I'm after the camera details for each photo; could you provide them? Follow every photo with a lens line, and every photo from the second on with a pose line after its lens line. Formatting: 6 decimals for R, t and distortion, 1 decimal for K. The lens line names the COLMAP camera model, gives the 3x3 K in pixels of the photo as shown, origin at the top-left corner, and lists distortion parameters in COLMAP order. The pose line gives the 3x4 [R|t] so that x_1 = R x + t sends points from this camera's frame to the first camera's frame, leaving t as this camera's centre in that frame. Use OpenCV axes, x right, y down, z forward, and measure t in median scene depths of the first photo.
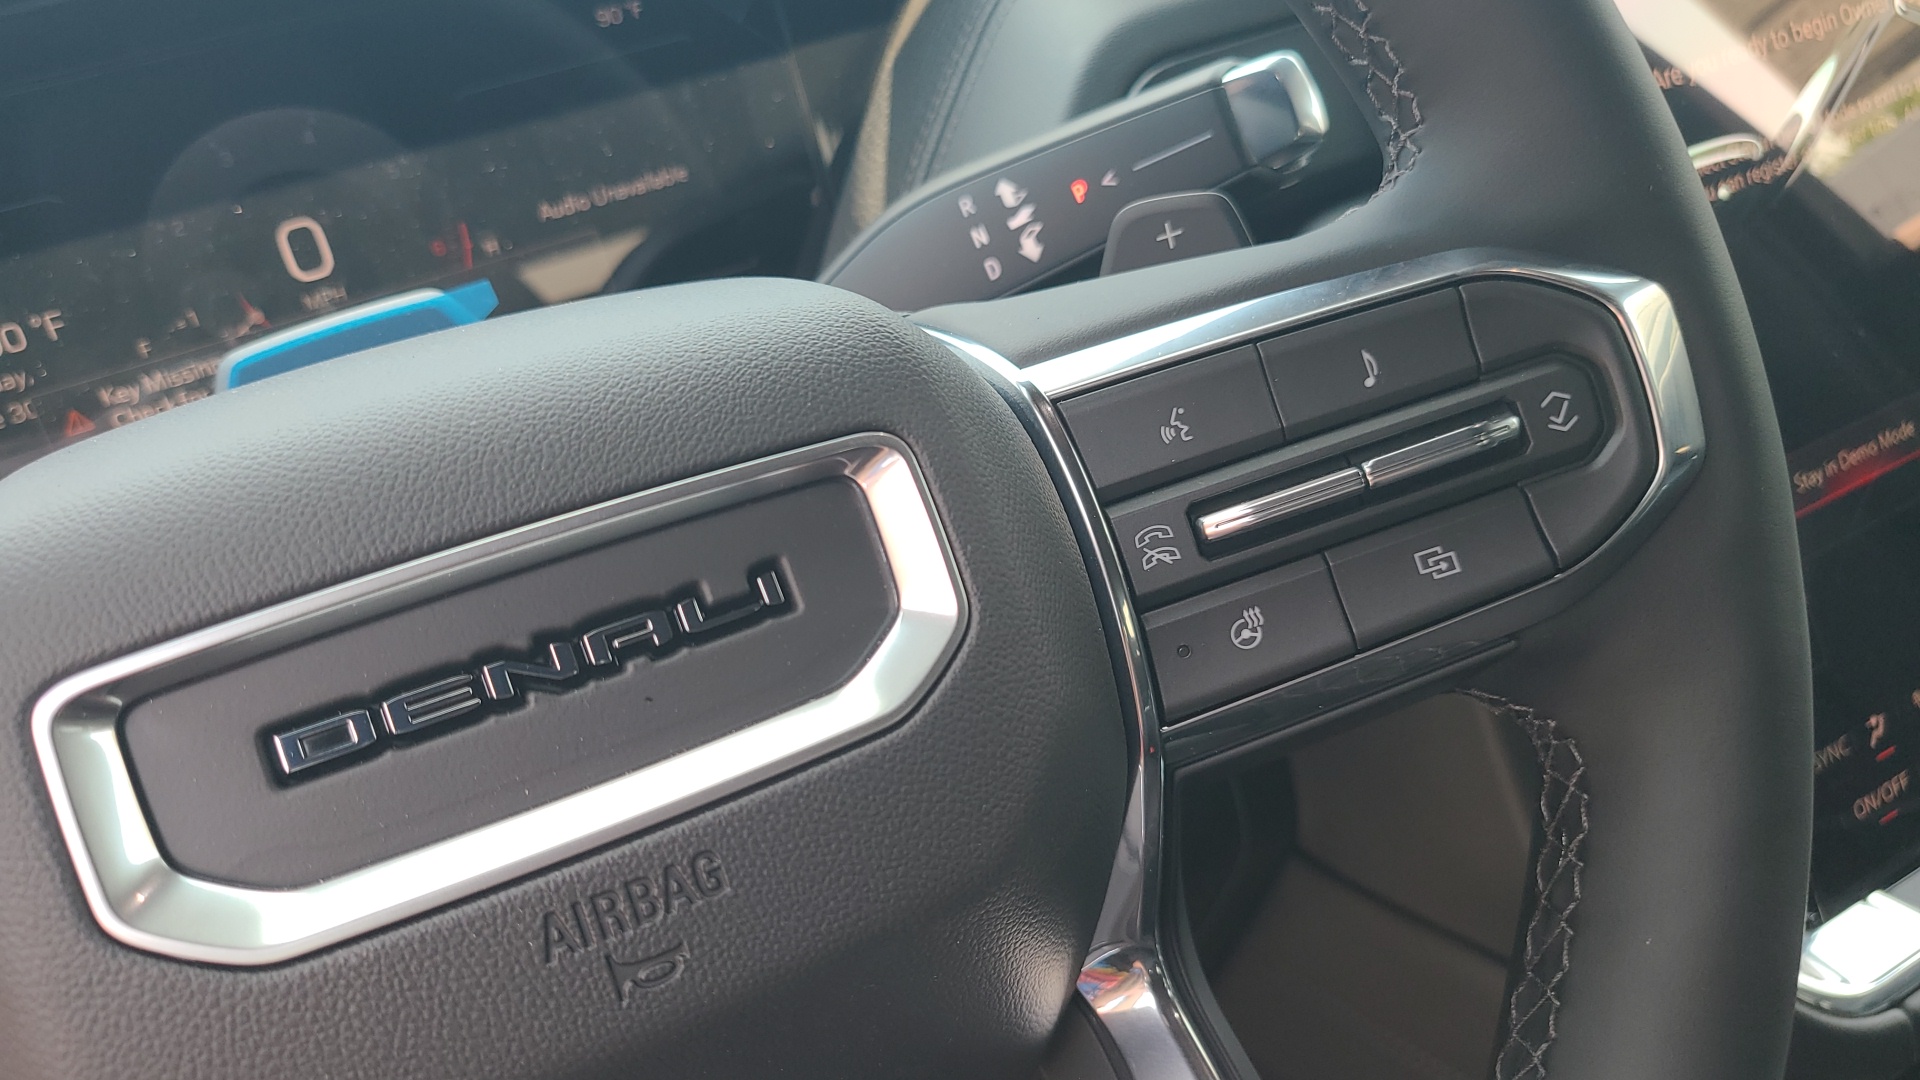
lens RADIAL K [[1401.3, 0, 945.3], [0, 1401.3, 539.1], [0, 0, 1]] dist [0.056290, -0.071504]
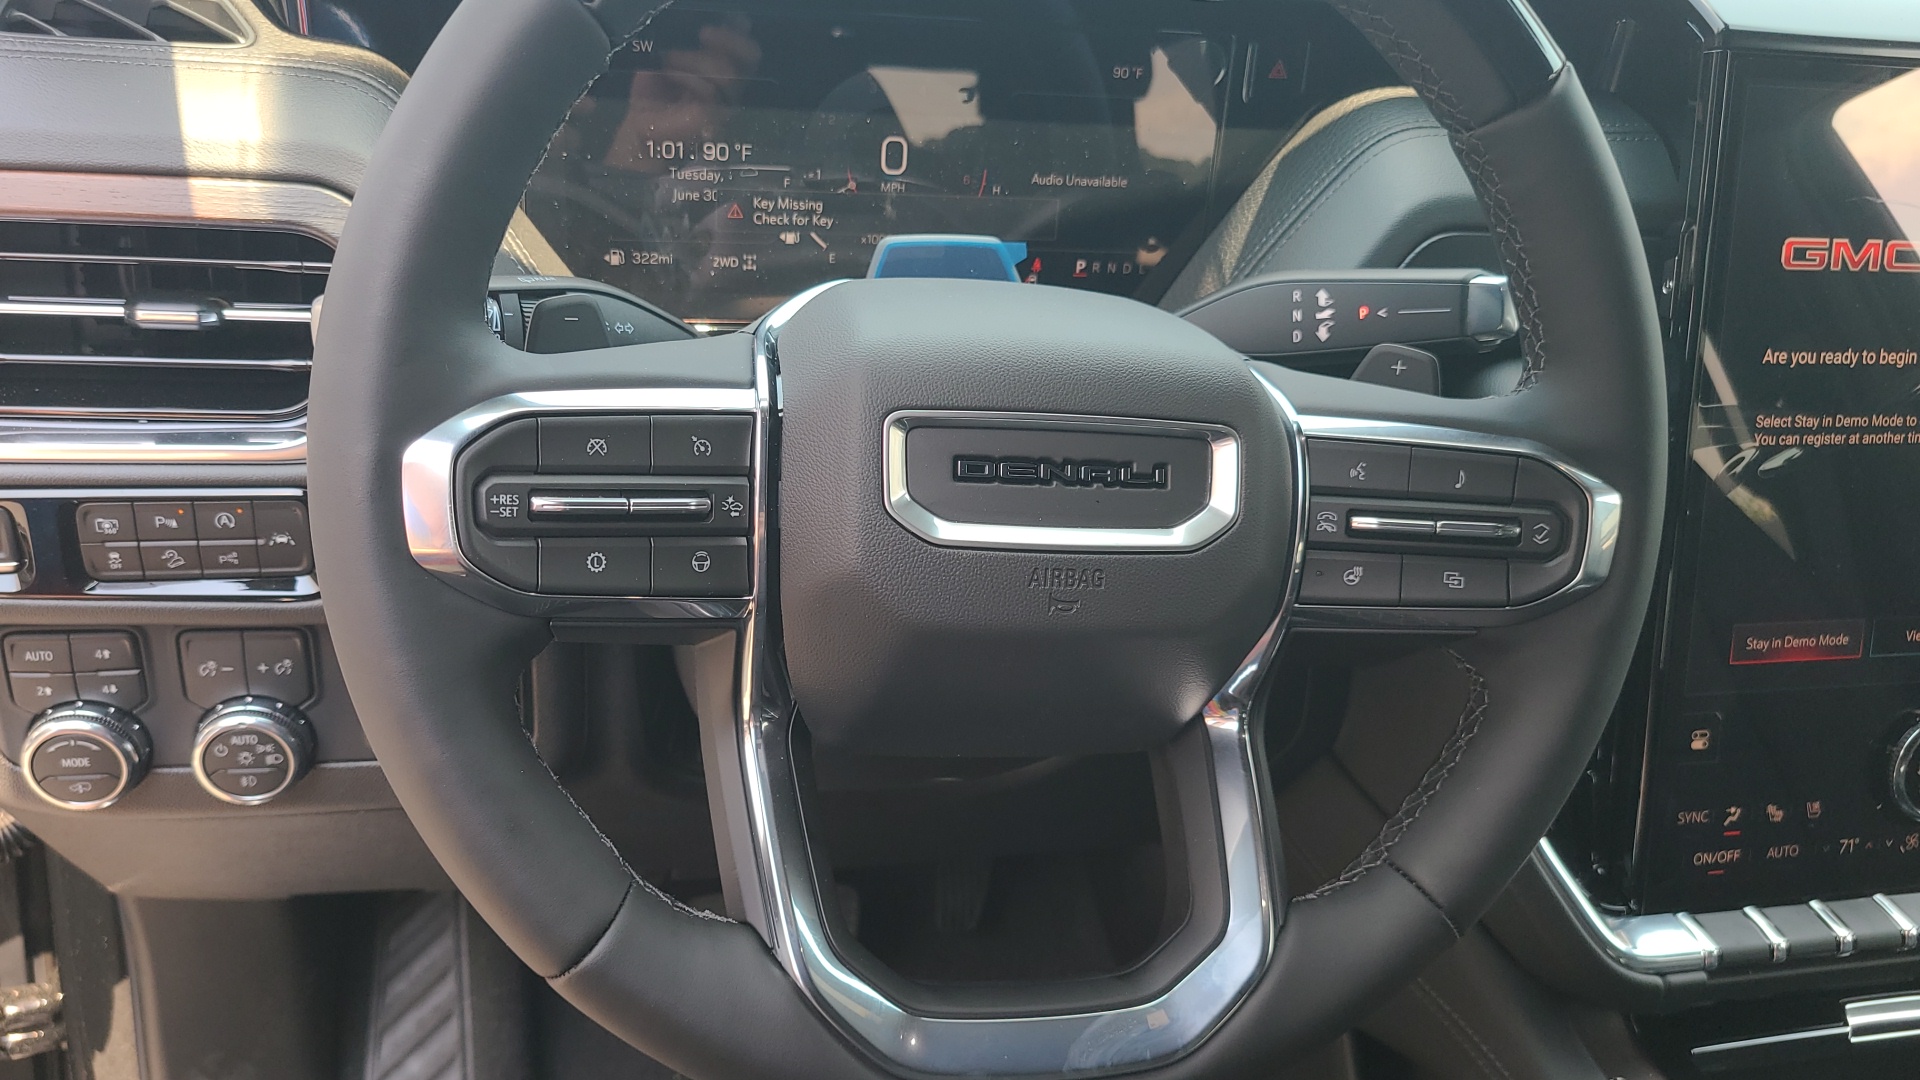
lens RADIAL K [[1401.3, 0, 945.3], [0, 1401.3, 539.1], [0, 0, 1]] dist [0.056290, -0.071504]
pose [[0.924361, 0.372517, -0.082387, -0.181577], [-0.363216, 0.925335, 0.108767, 0.007336], [0.116753, -0.070616, 0.990647, -1.075981]]
